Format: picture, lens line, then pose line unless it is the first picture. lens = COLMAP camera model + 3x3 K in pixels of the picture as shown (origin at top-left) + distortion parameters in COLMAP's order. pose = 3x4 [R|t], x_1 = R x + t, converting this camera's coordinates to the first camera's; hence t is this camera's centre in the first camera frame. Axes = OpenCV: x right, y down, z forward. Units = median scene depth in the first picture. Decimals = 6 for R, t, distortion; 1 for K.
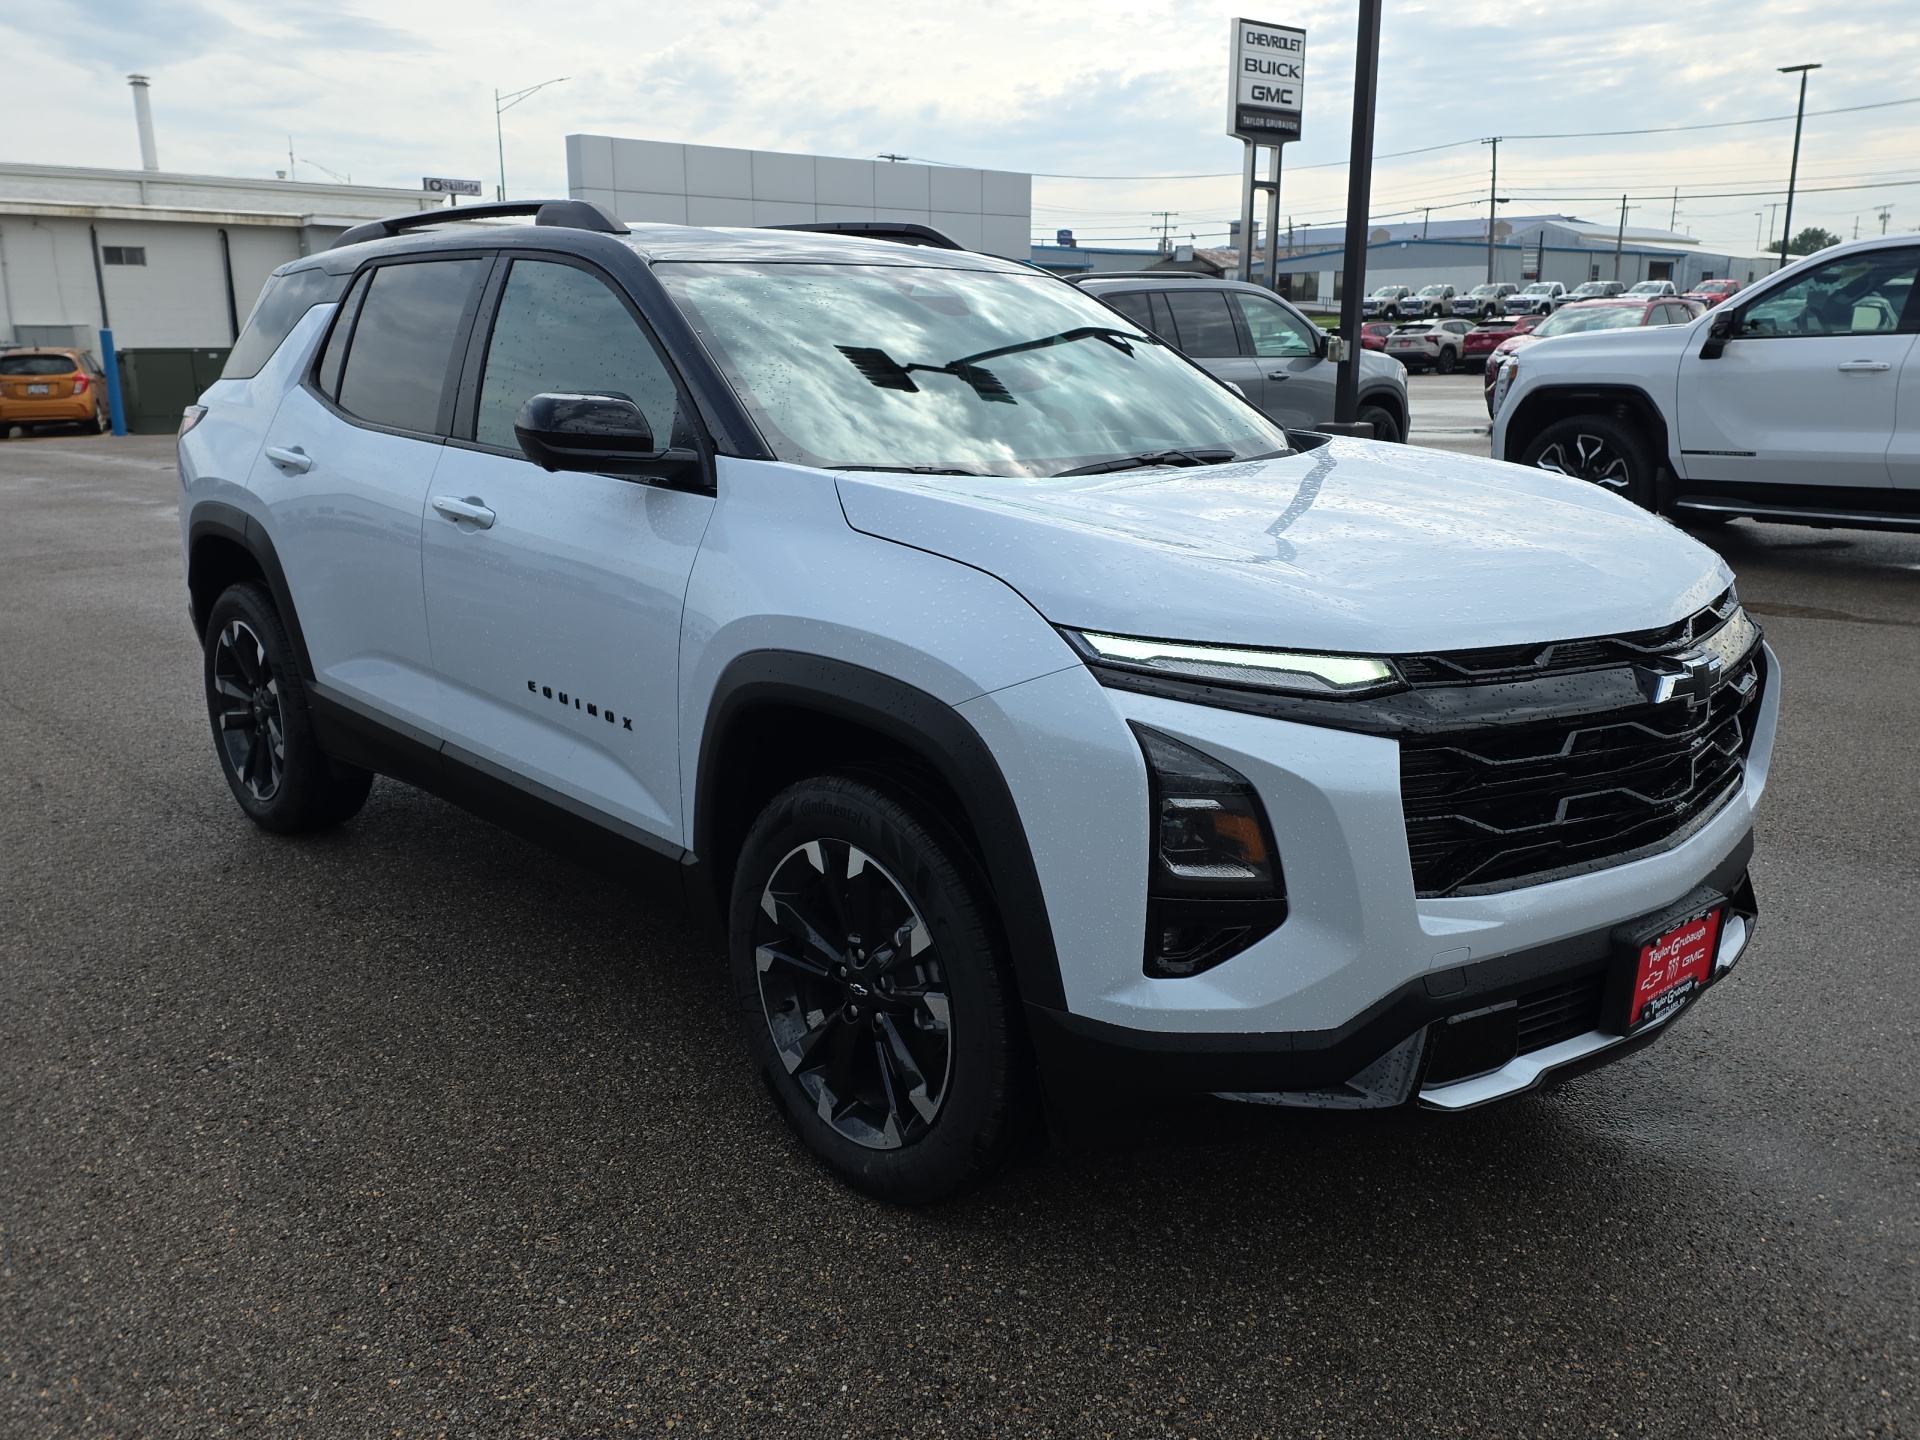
lens RADIAL K [[1637.9, 0, 951.3], [0, 1637.9, 710.9], [0, 0, 1]] dist [0.124412, -0.170388]
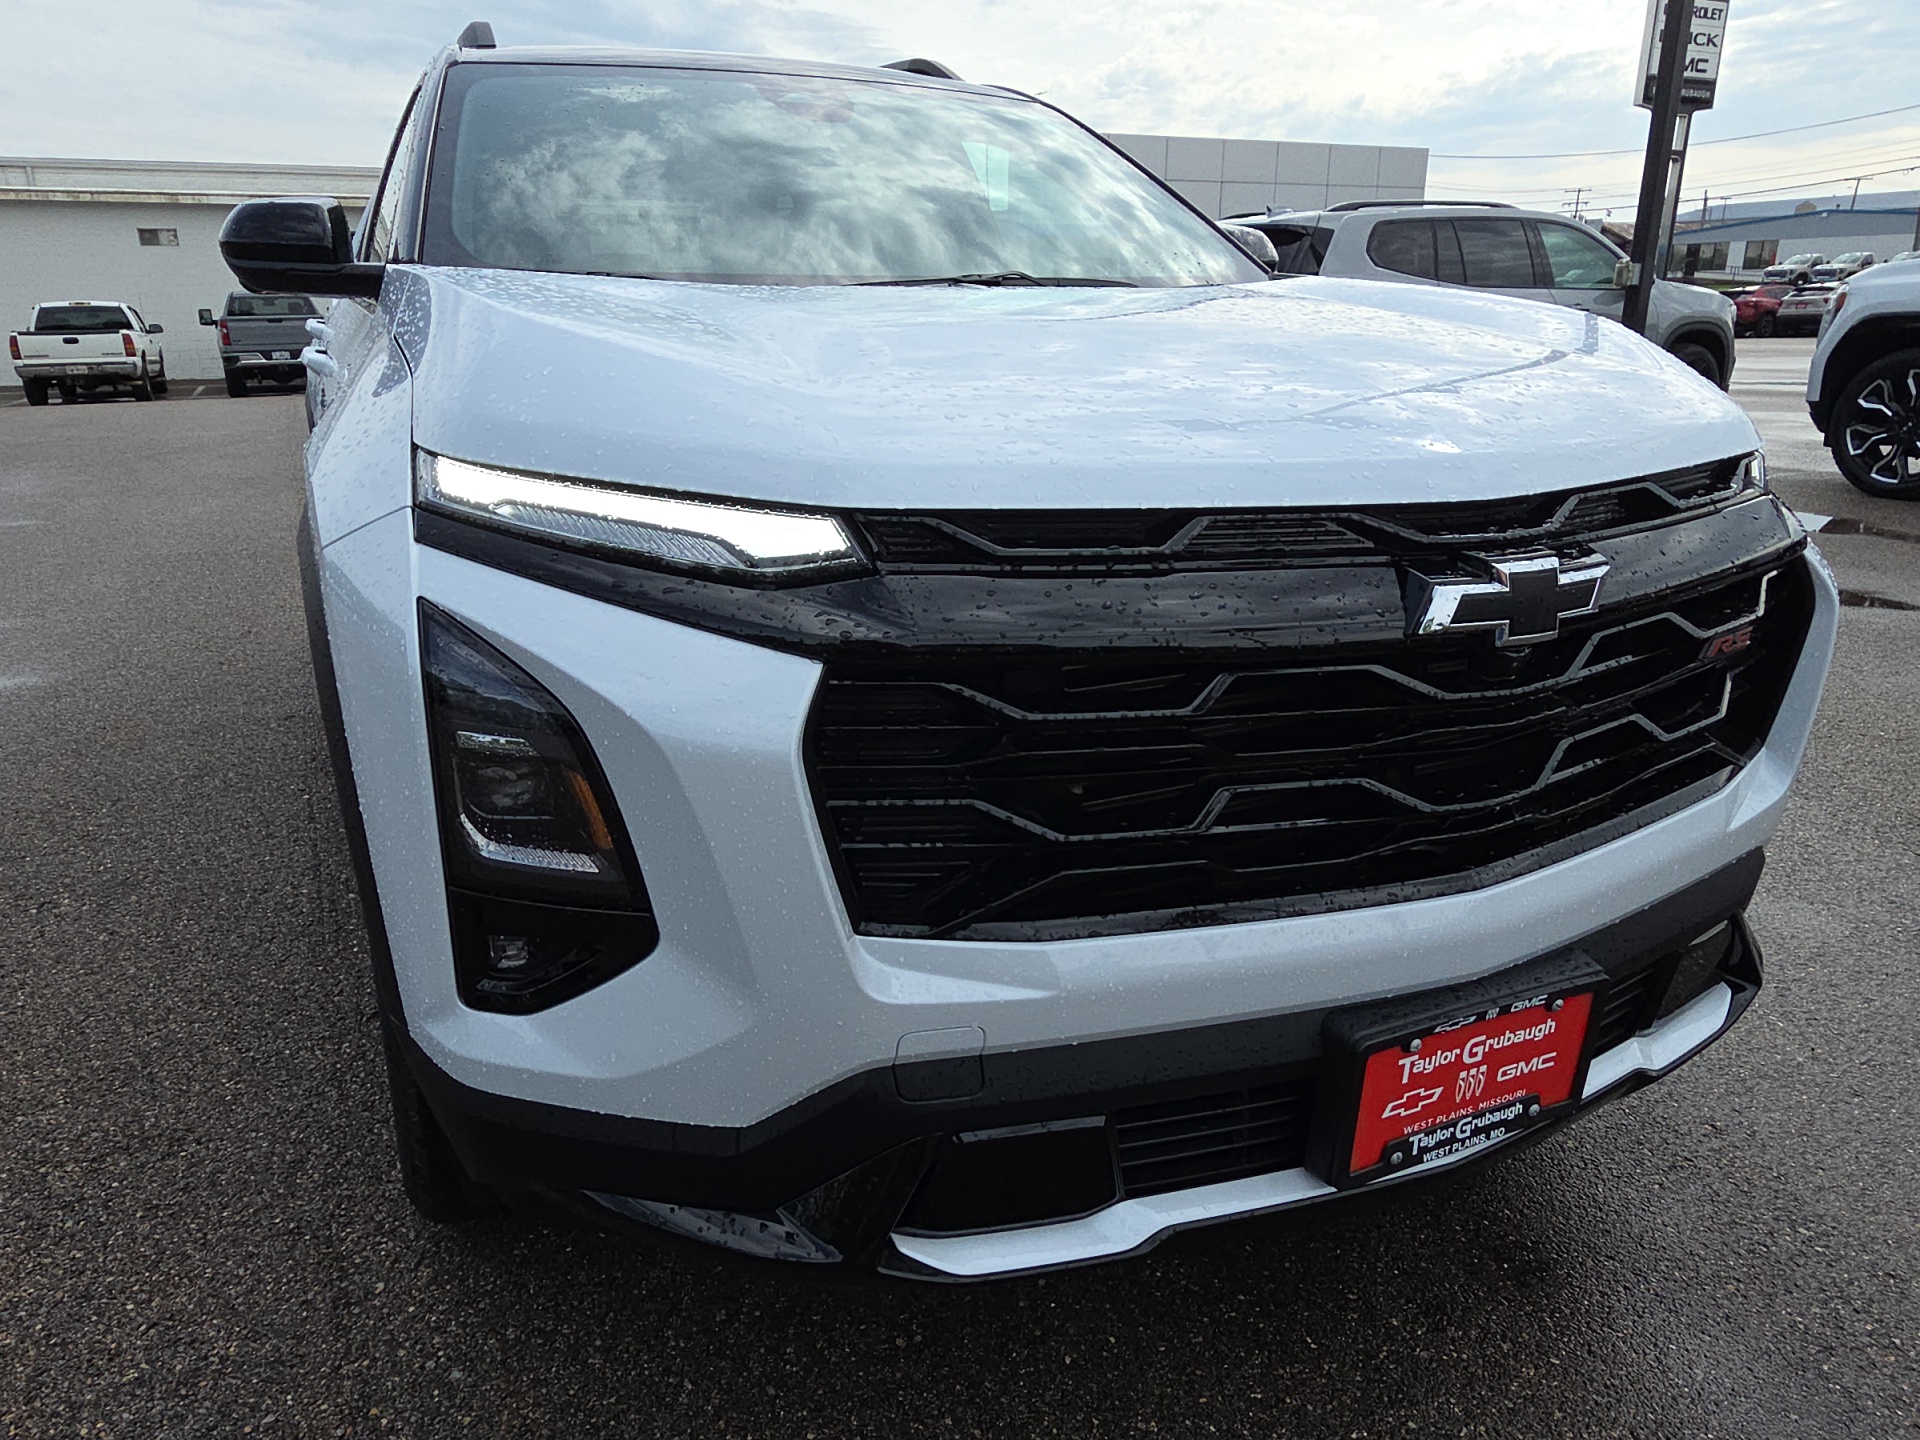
lens RADIAL K [[1316.4, 0, 941.4], [0, 1316.4, 744.2], [0, 0, 1]] dist [0.000605, -0.001355]
pose [[0.950919, 0.088955, -0.296377, 0.399166], [-0.063390, 0.993476, 0.094796, 0.000663], [0.302876, -0.071356, 0.950355, 0.526383]]
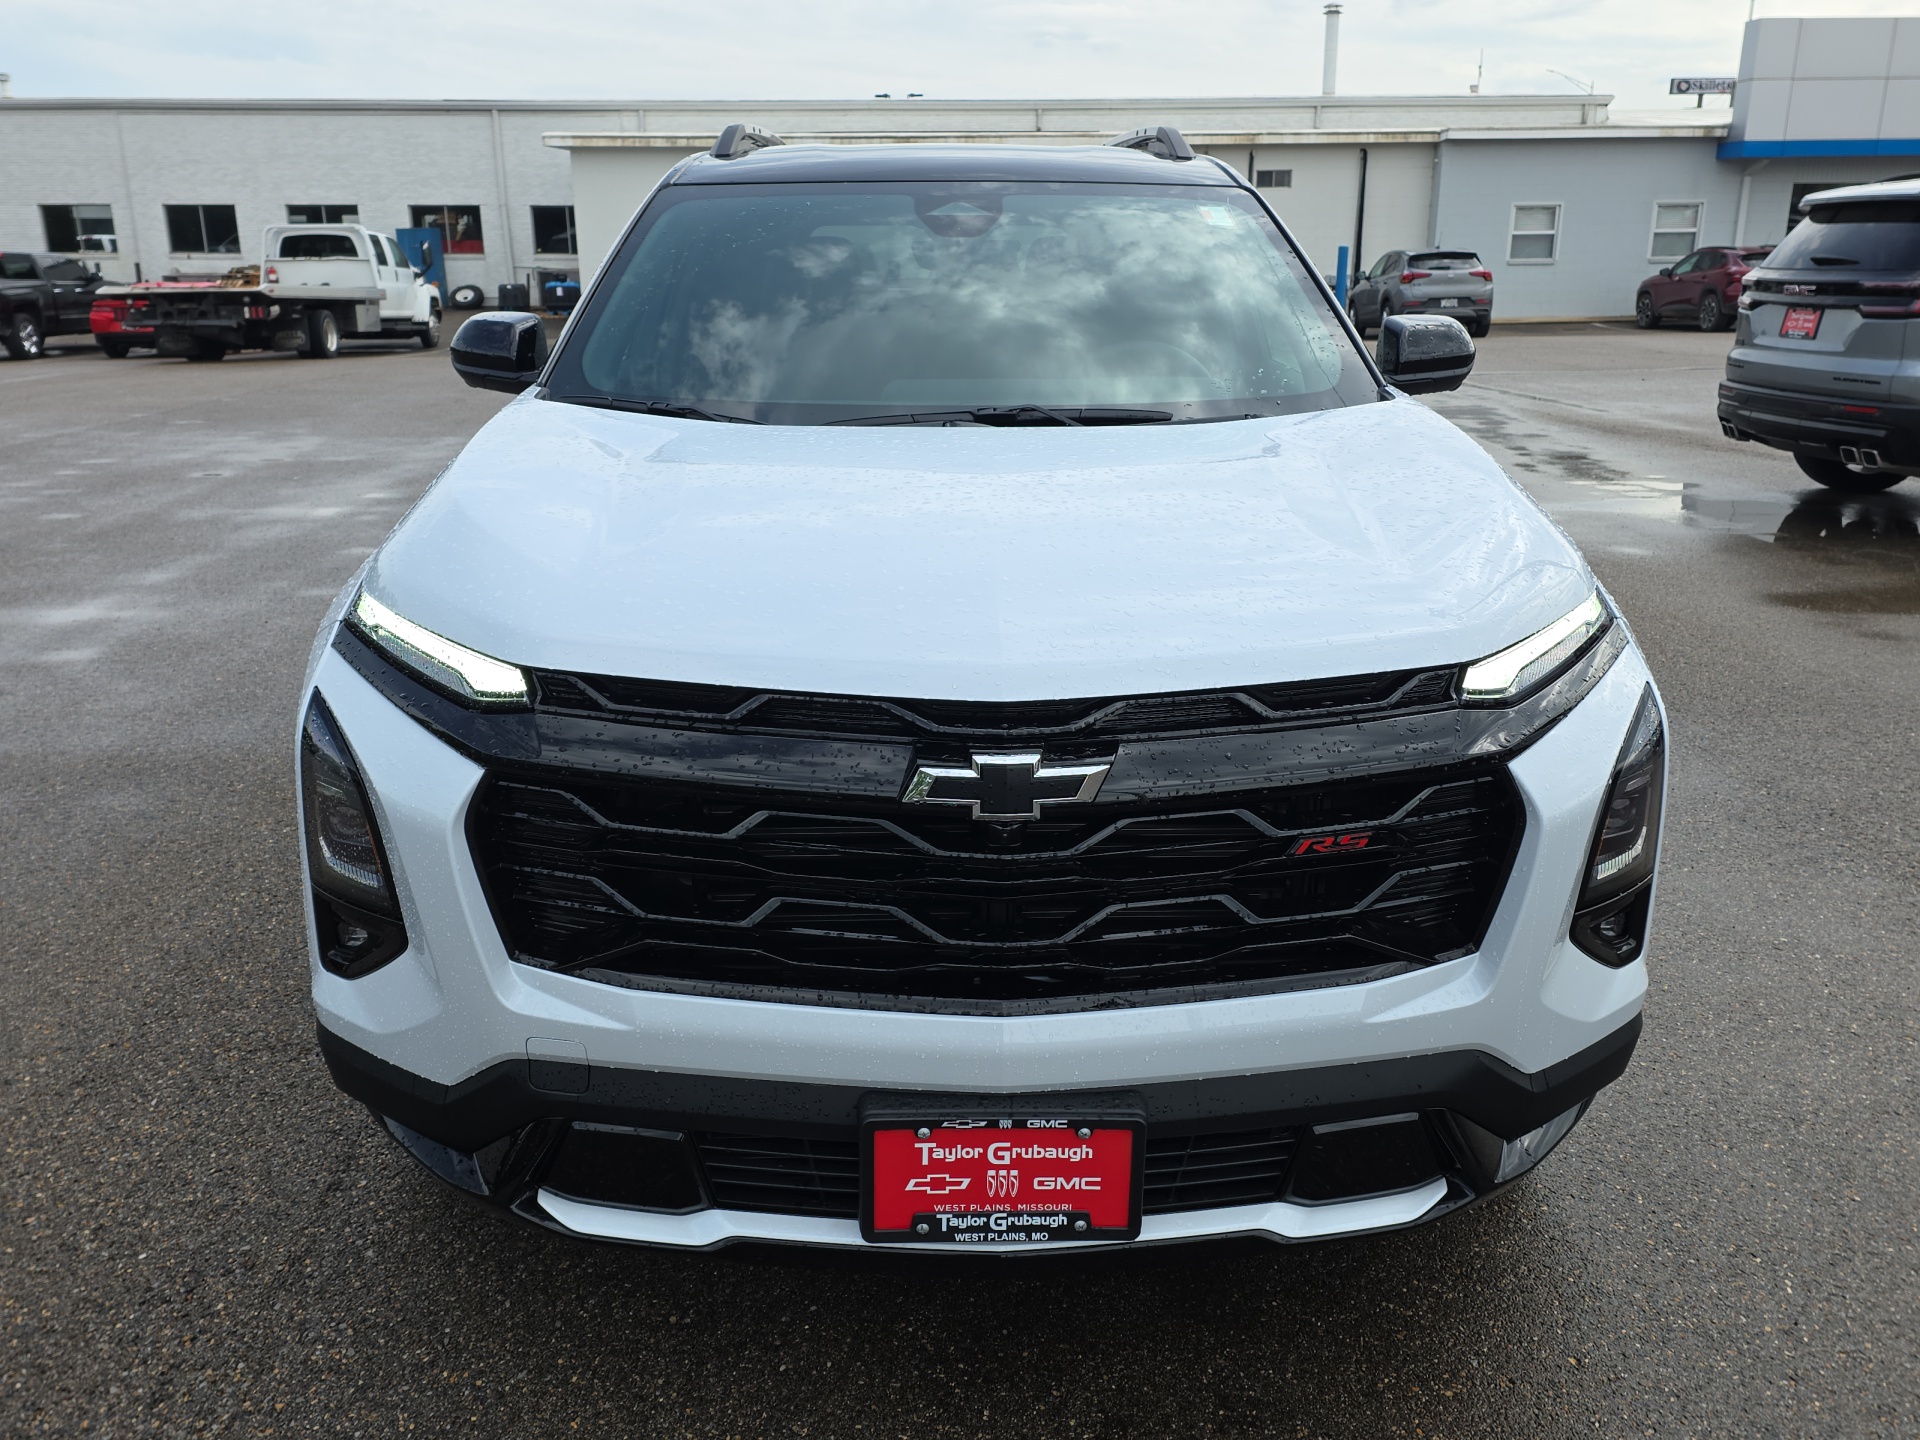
lens RADIAL K [[1637.9, 0, 951.3], [0, 1637.9, 710.9], [0, 0, 1]] dist [0.124412, -0.170388]
pose [[0.744991, 0.180437, -0.642208, 0.868451], [-0.149051, 0.983409, 0.103396, -0.116489], [0.650210, 0.018692, 0.759525, 0.472673]]
